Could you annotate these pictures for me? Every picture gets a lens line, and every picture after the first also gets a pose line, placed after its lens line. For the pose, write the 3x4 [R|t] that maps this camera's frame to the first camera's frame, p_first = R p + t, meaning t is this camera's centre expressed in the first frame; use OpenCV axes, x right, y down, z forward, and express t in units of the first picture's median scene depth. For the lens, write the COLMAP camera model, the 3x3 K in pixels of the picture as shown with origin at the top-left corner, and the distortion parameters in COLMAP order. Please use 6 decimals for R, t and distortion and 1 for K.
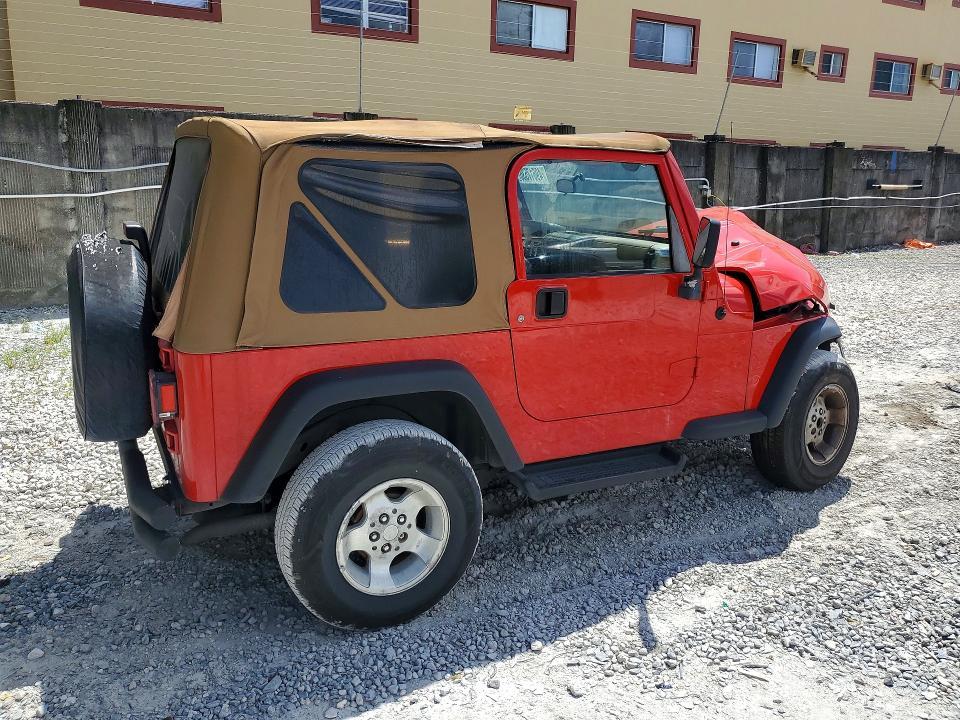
lens RADIAL K [[767.4, 0, 480.0], [0, 767.4, 360.0], [0, 0, 1]] dist [0.012562, -0.000183]
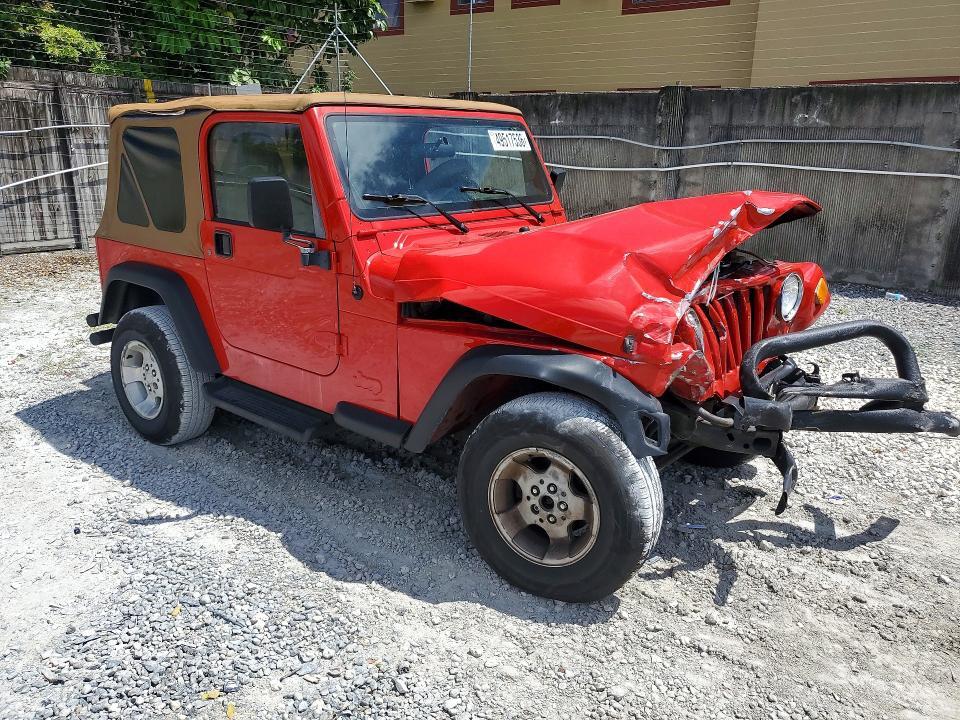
lens RADIAL K [[767.4, 0, 480.0], [0, 767.4, 360.0], [0, 0, 1]] dist [0.012562, -0.000183]
pose [[0.383366, 0.243879, -0.890816, 1.016872], [-0.229352, 0.959434, 0.163962, -0.141193], [0.894666, 0.141452, 0.423749, 0.656442]]
